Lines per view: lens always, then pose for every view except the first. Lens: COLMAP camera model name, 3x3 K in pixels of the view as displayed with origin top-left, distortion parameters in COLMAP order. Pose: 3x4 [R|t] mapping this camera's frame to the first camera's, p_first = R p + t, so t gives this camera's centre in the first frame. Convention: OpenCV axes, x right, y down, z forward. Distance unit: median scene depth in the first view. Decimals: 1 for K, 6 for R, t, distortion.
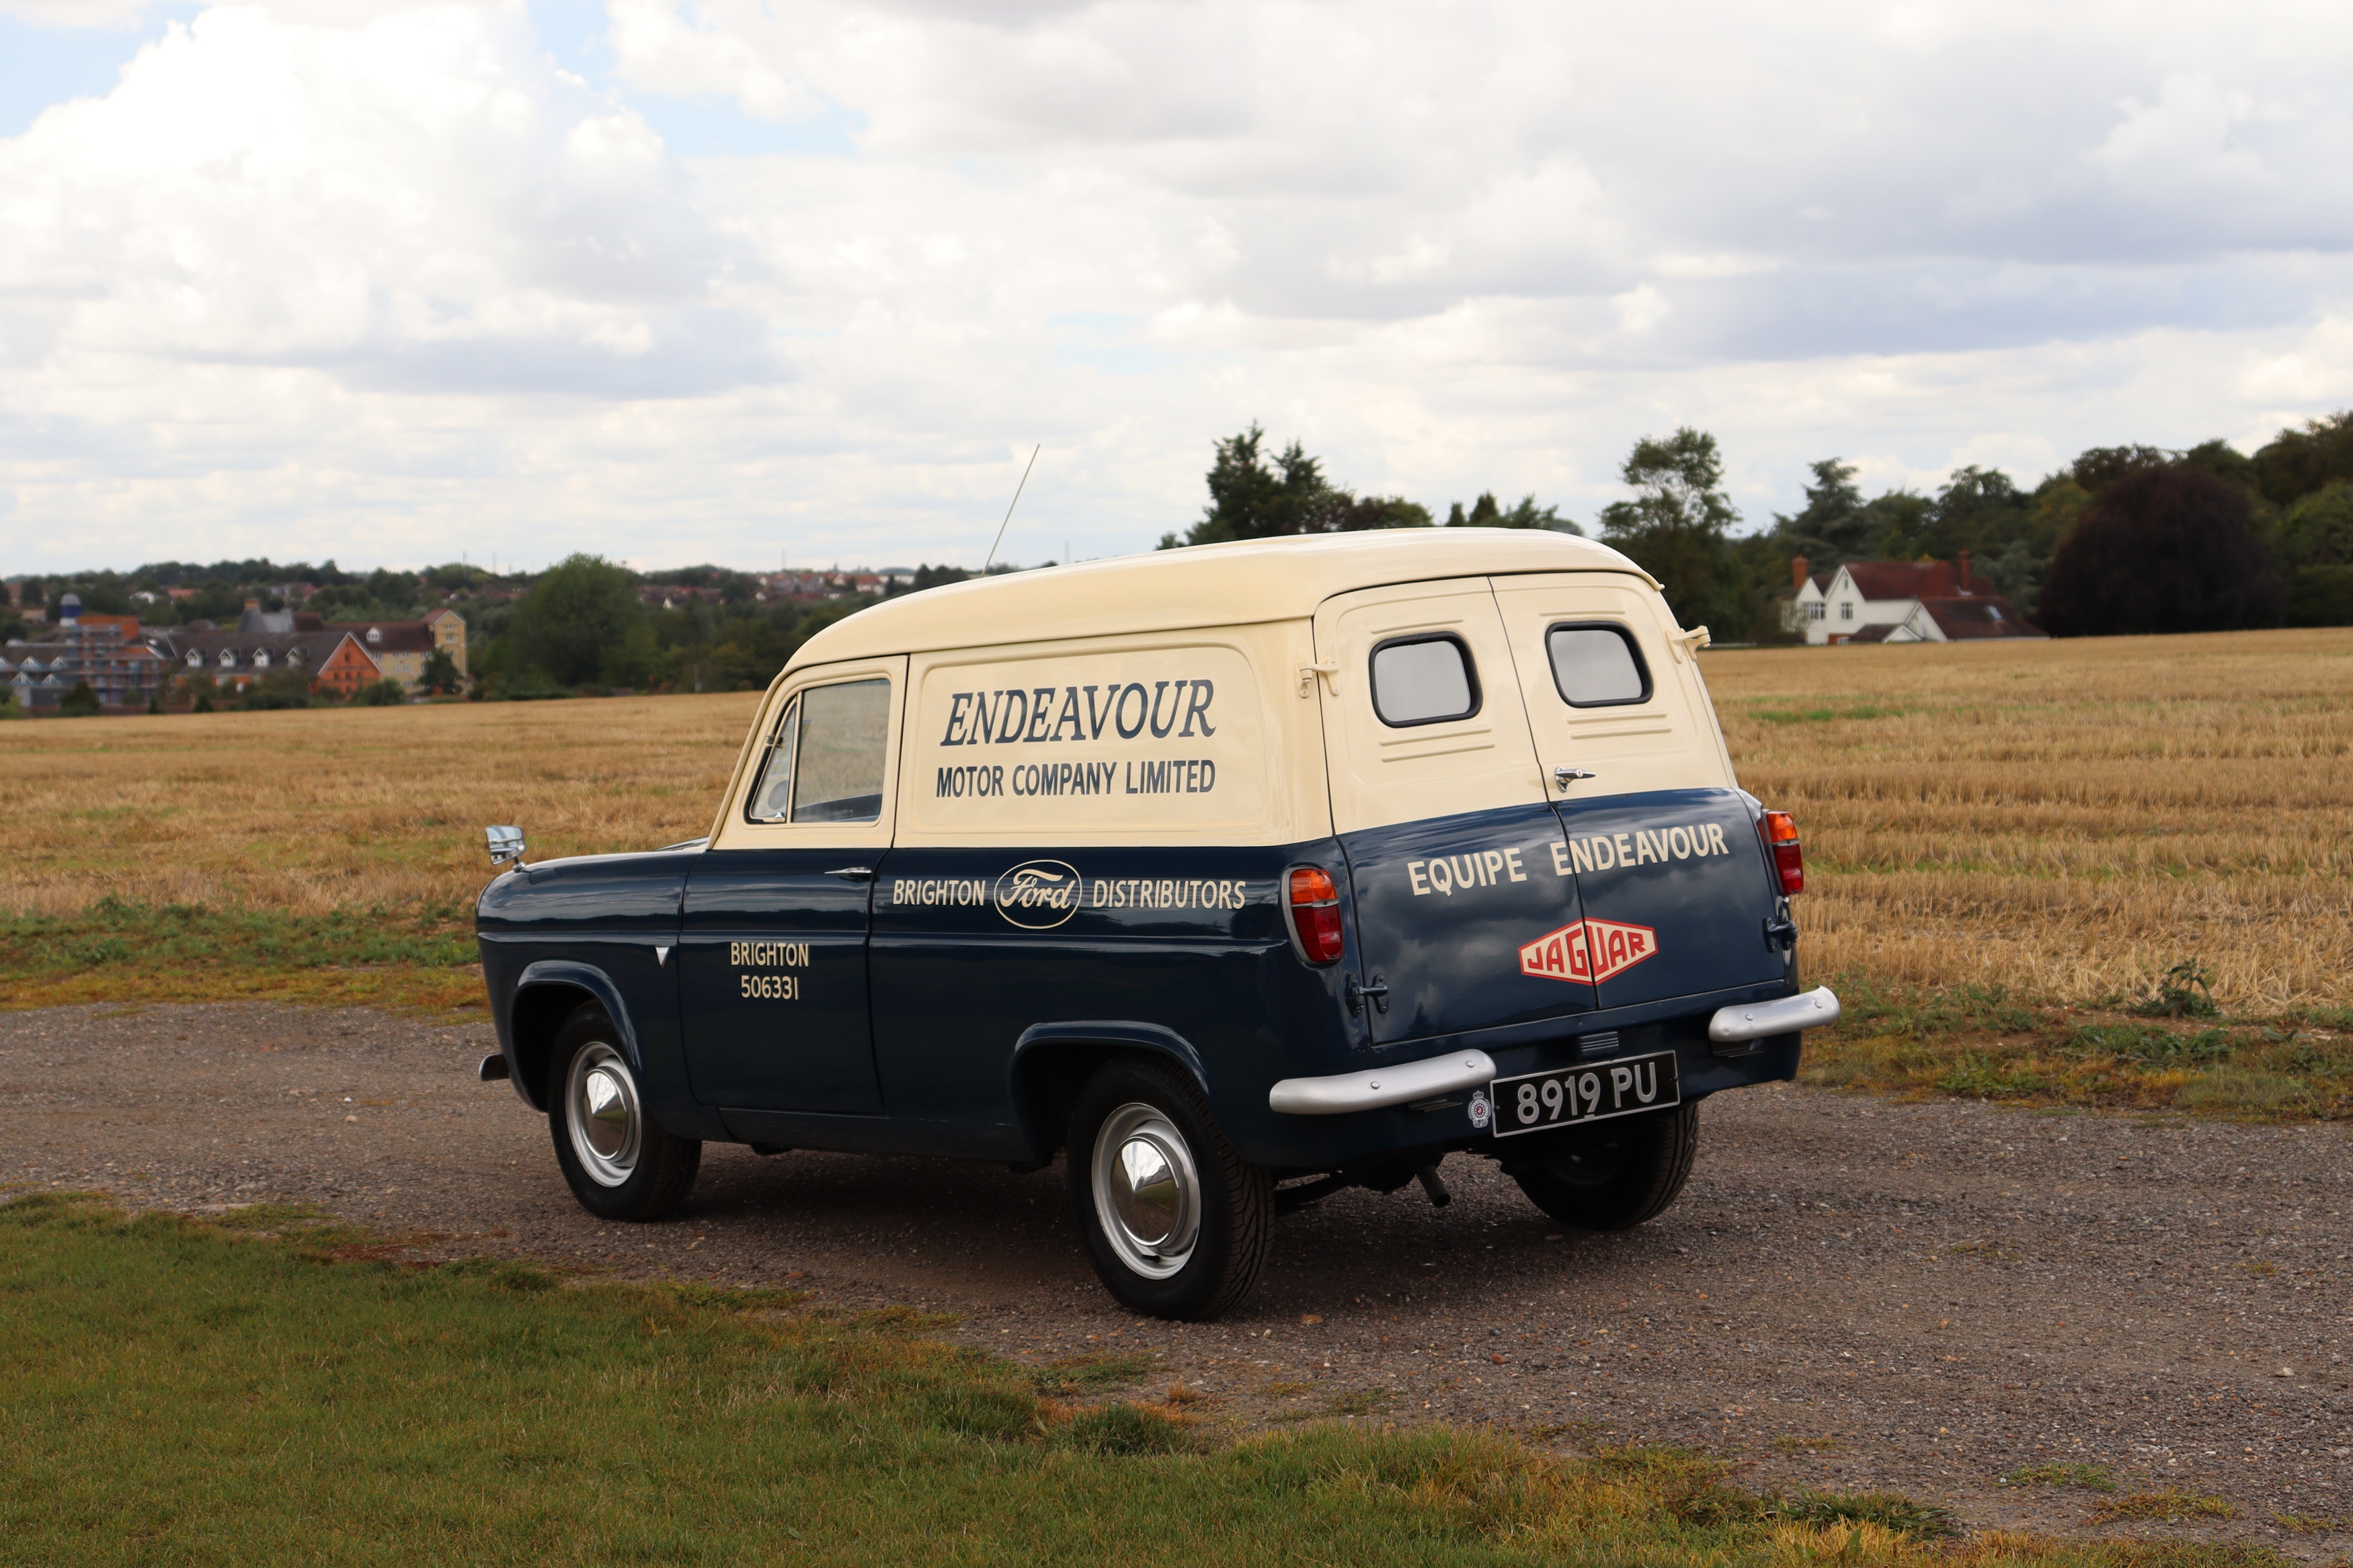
lens RADIAL K [[4037.8, 0, 1134.3], [0, 4037.8, 742.8], [0, 0, 1]] dist [0.025521, -0.025017]
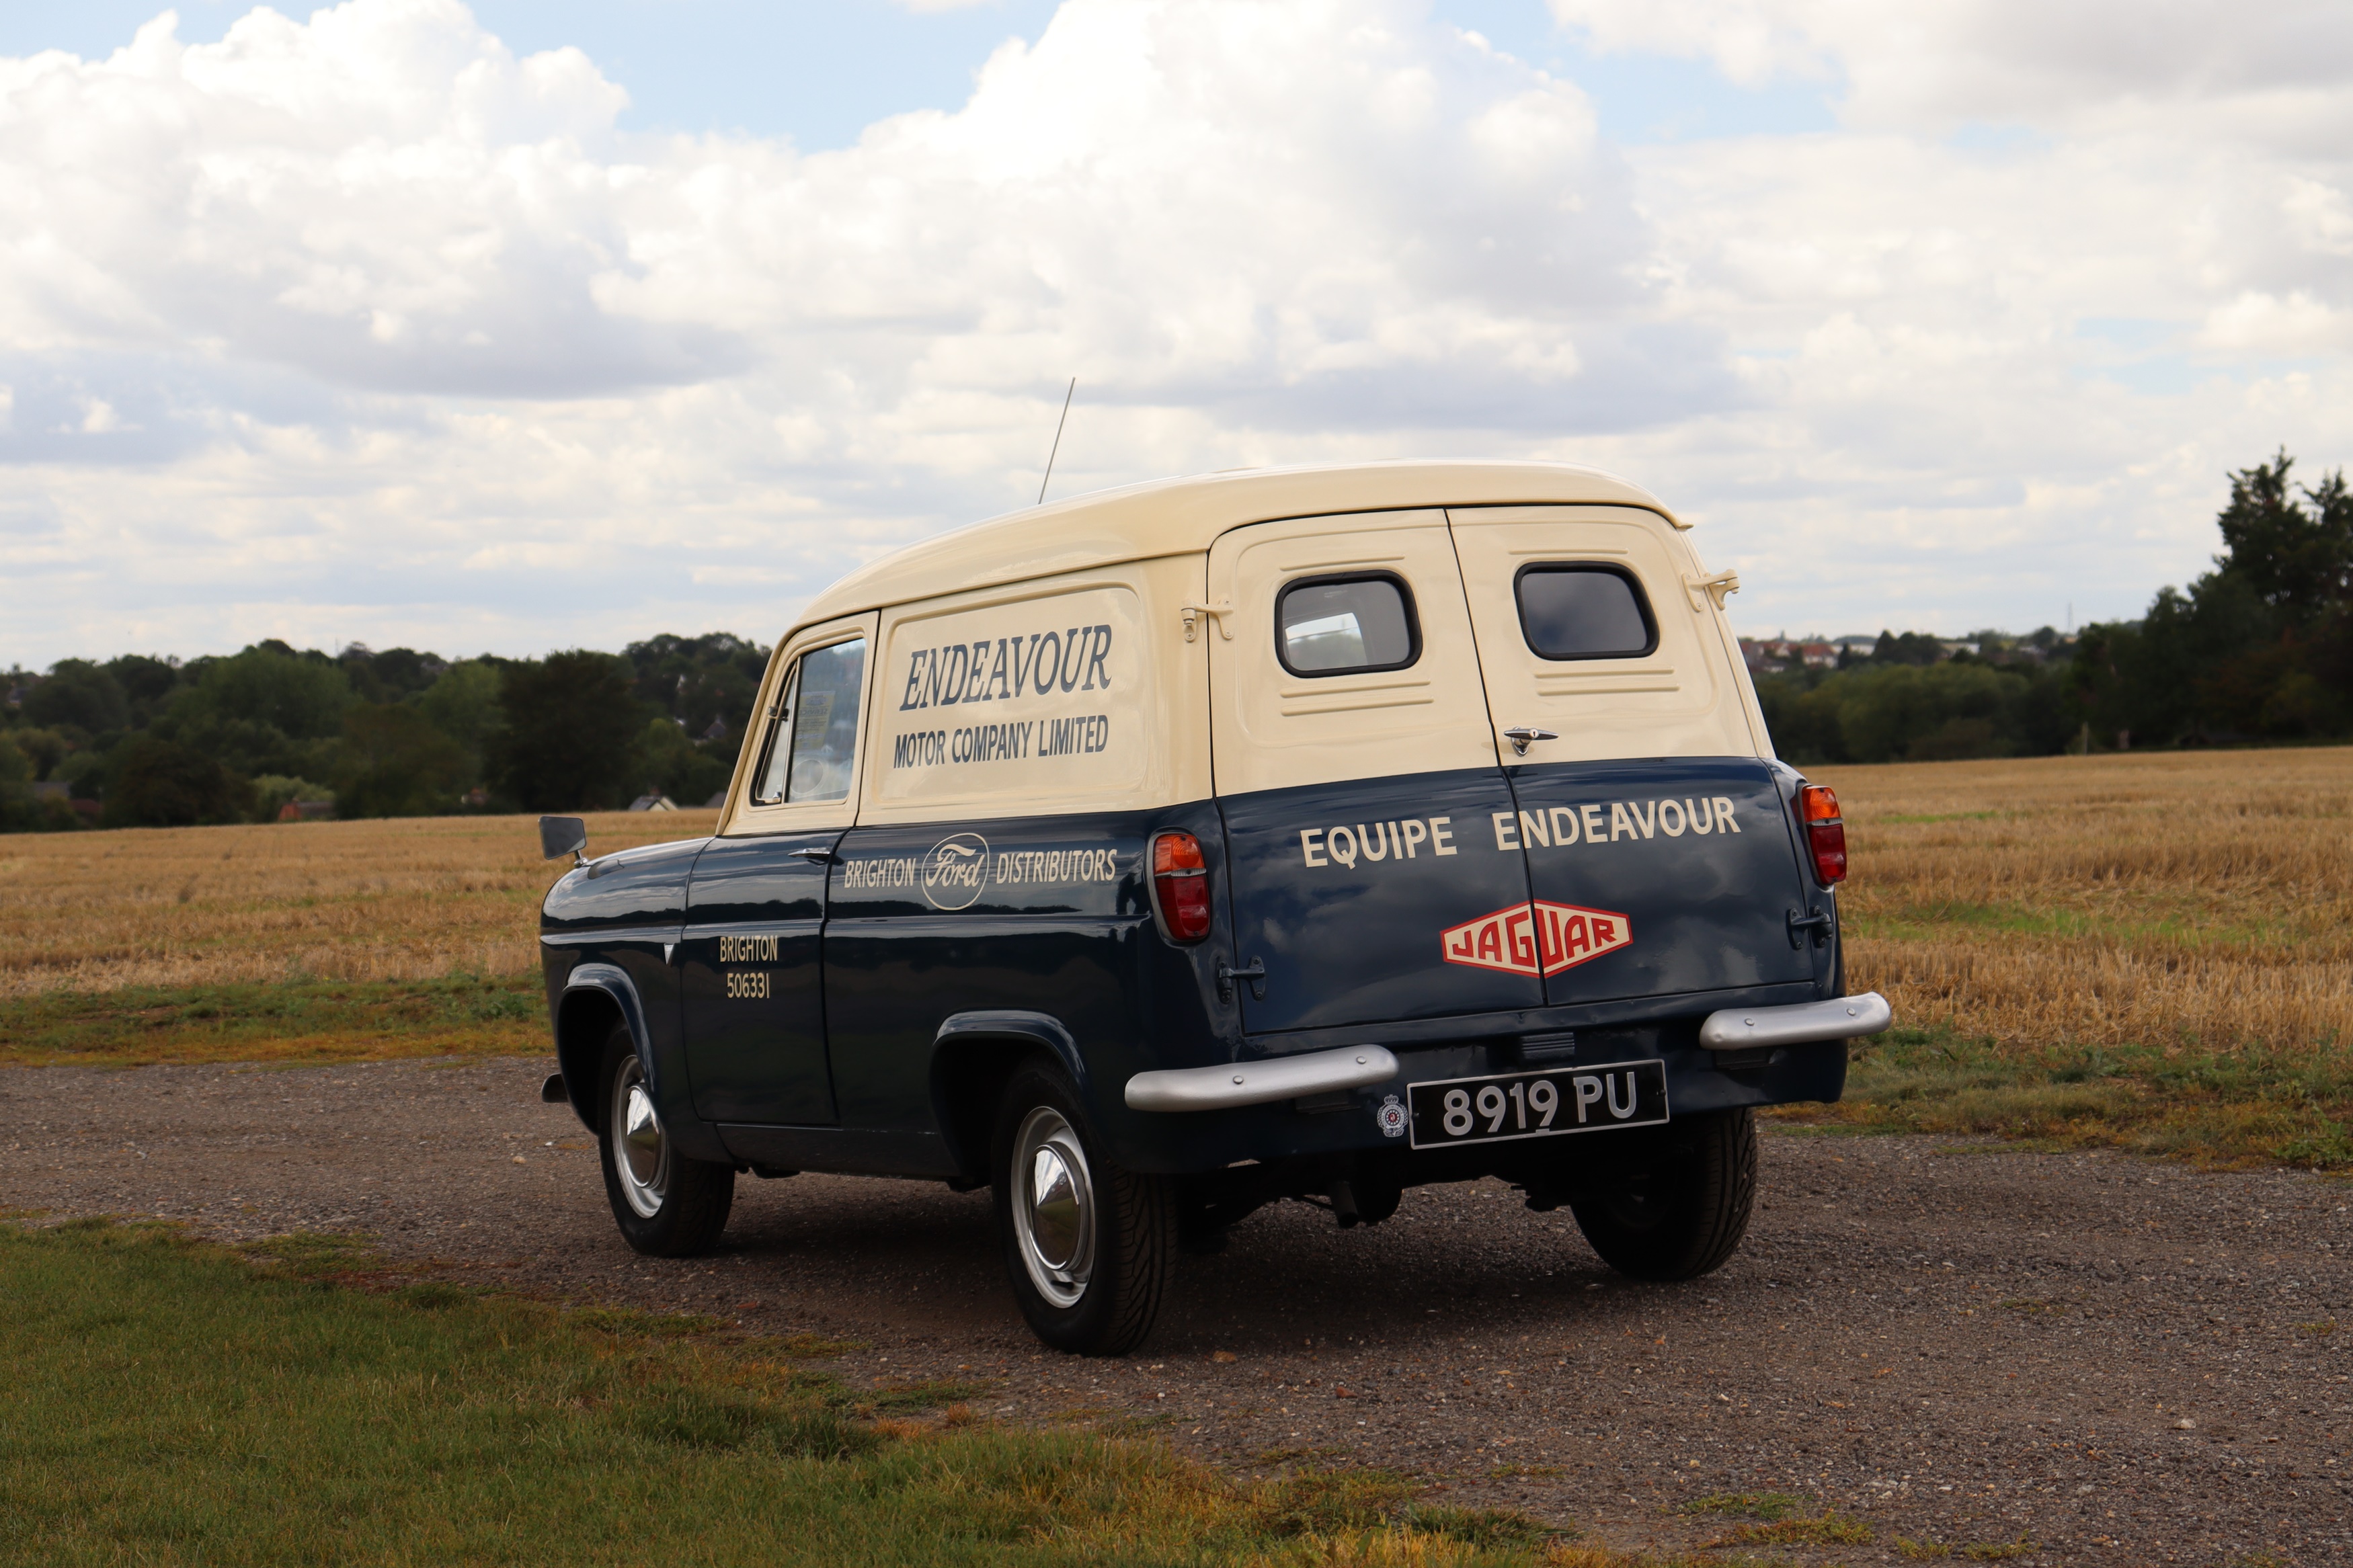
lens RADIAL K [[4793.7, 0, 1176.5], [0, 4793.7, 784.0], [0, 0, 1]] dist [0.275299, -0.072573]
pose [[0.979535, 0.006299, -0.201175, 0.239459], [-0.008824, 0.999893, -0.011659, 0.030701], [0.201080, 0.013195, 0.979486, -0.022201]]
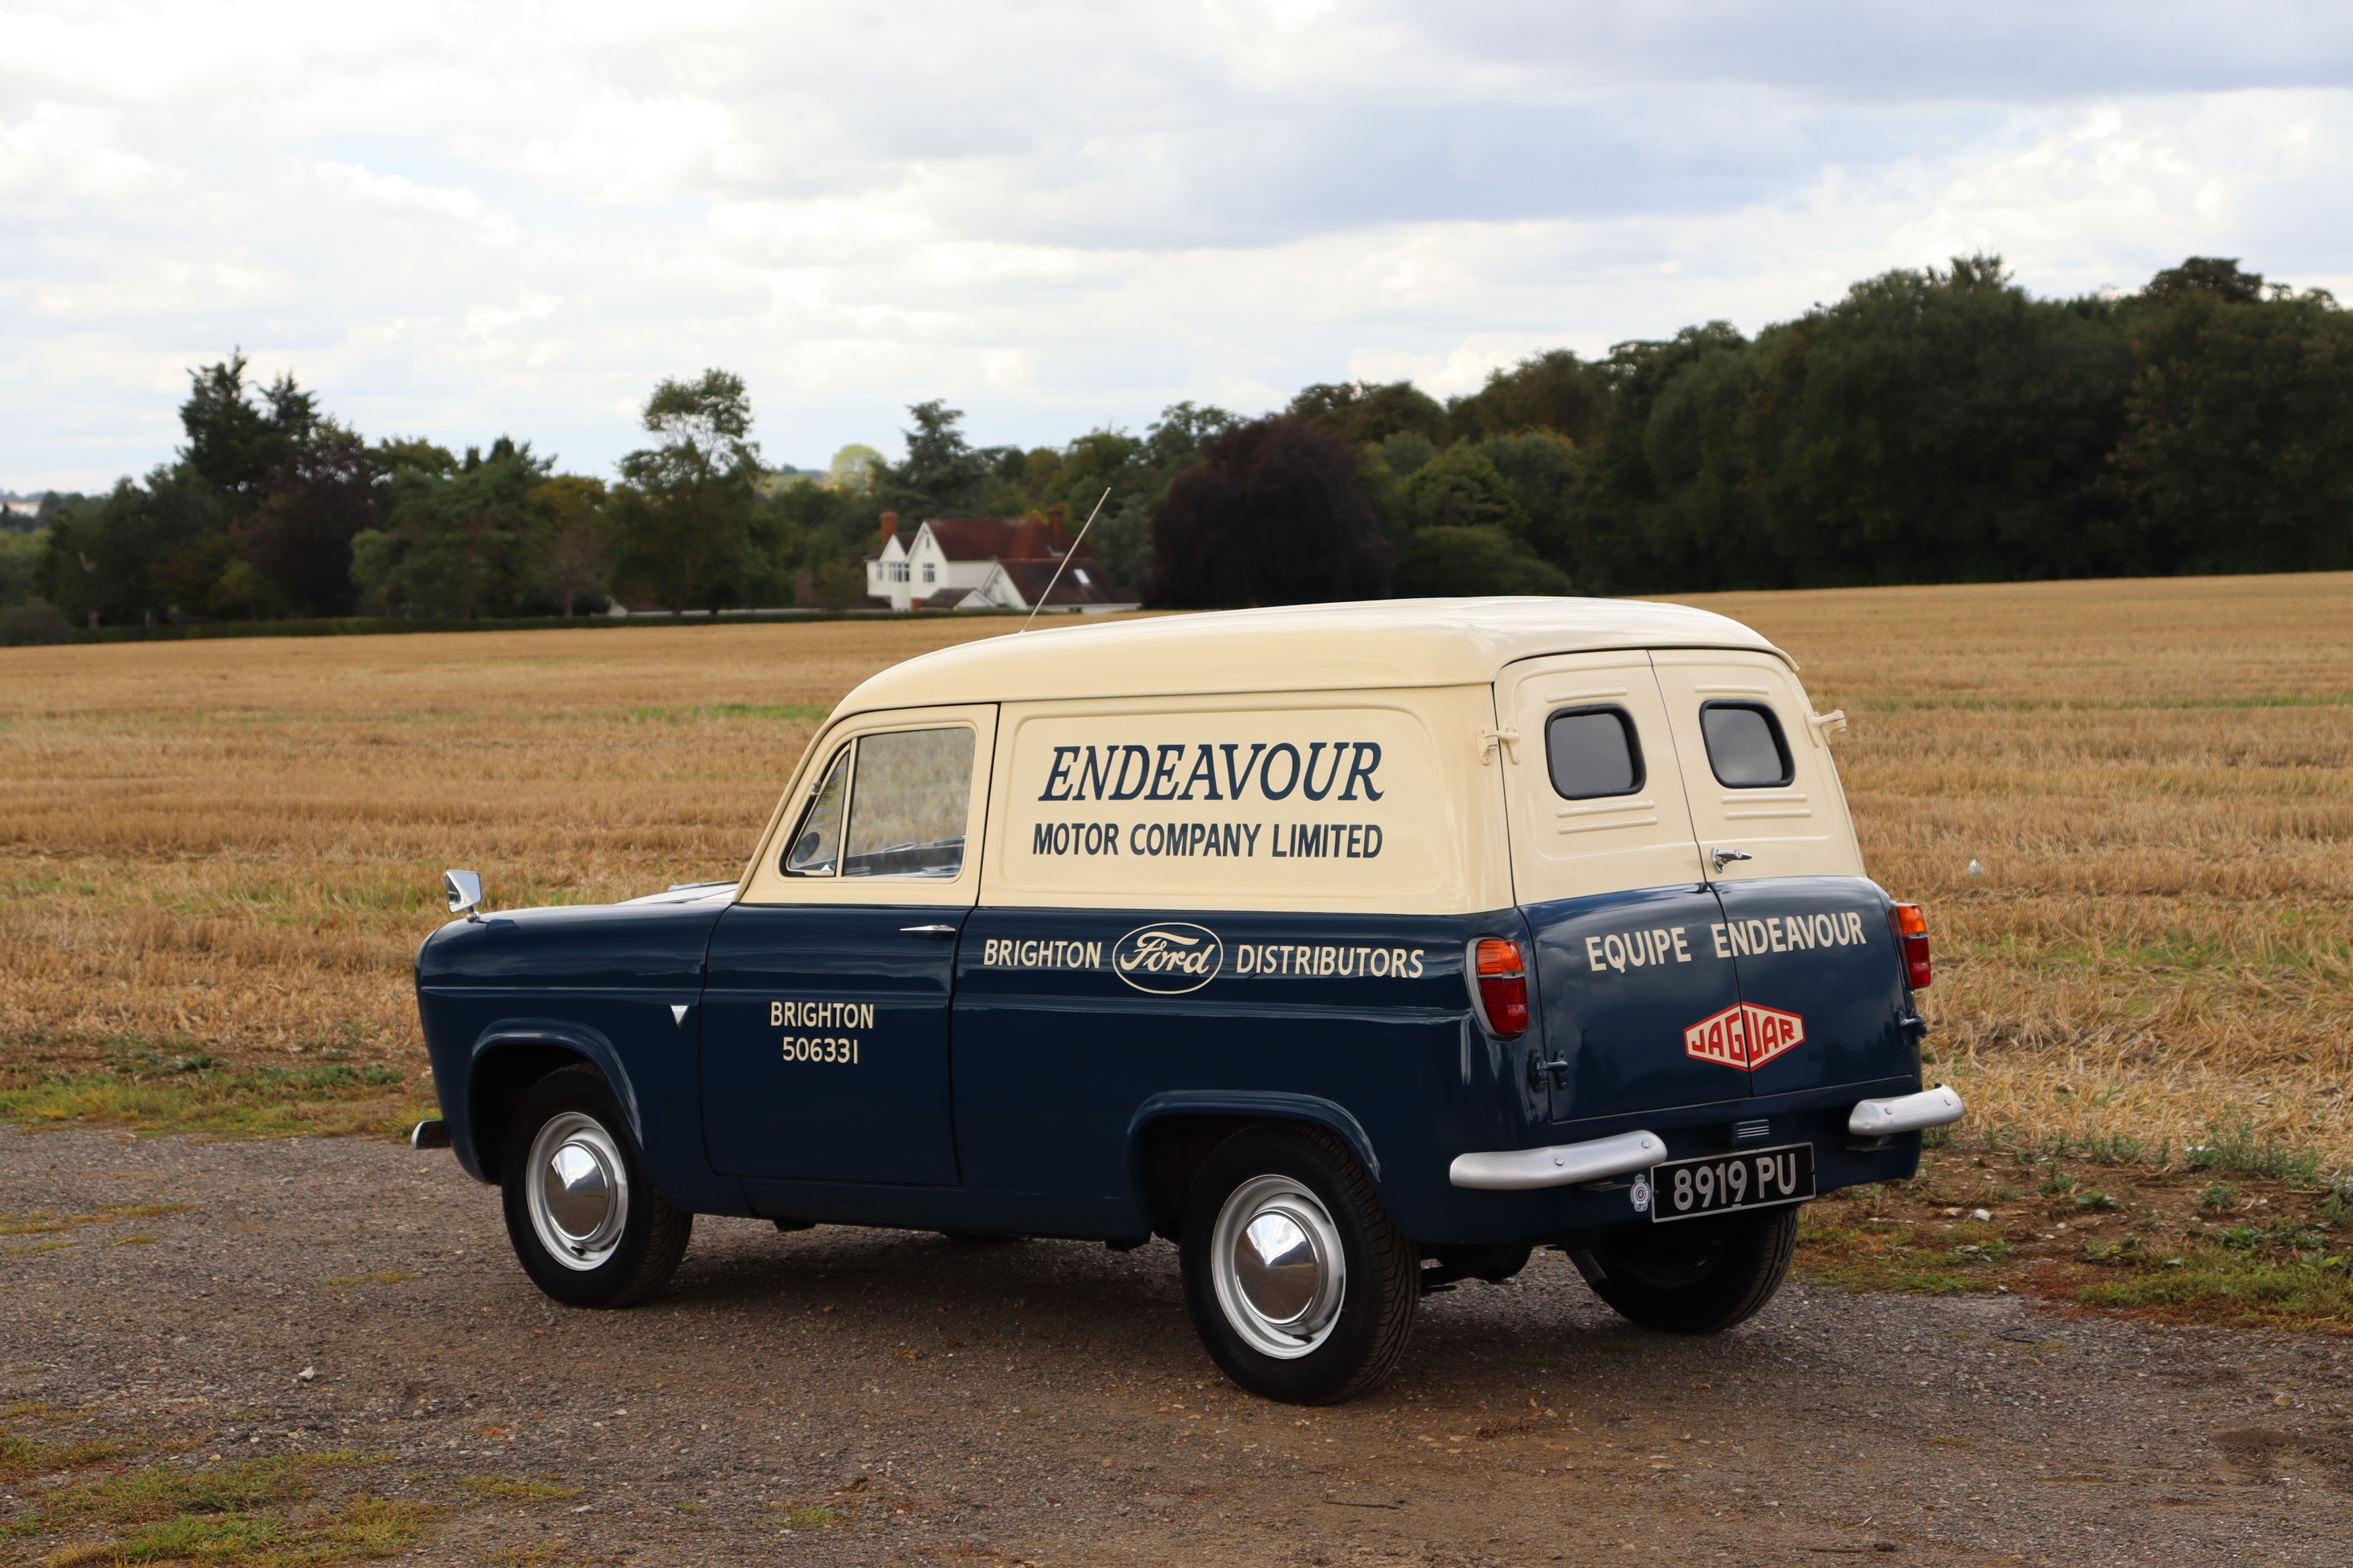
lens RADIAL K [[4793.7, 0, 1176.5], [0, 4793.7, 784.0], [0, 0, 1]] dist [0.275299, -0.072573]
pose [[0.988747, 0.042418, 0.143455, -0.190808], [-0.040623, 0.999056, -0.015419, 0.013852], [-0.143974, 0.009418, 0.989537, -0.134347]]
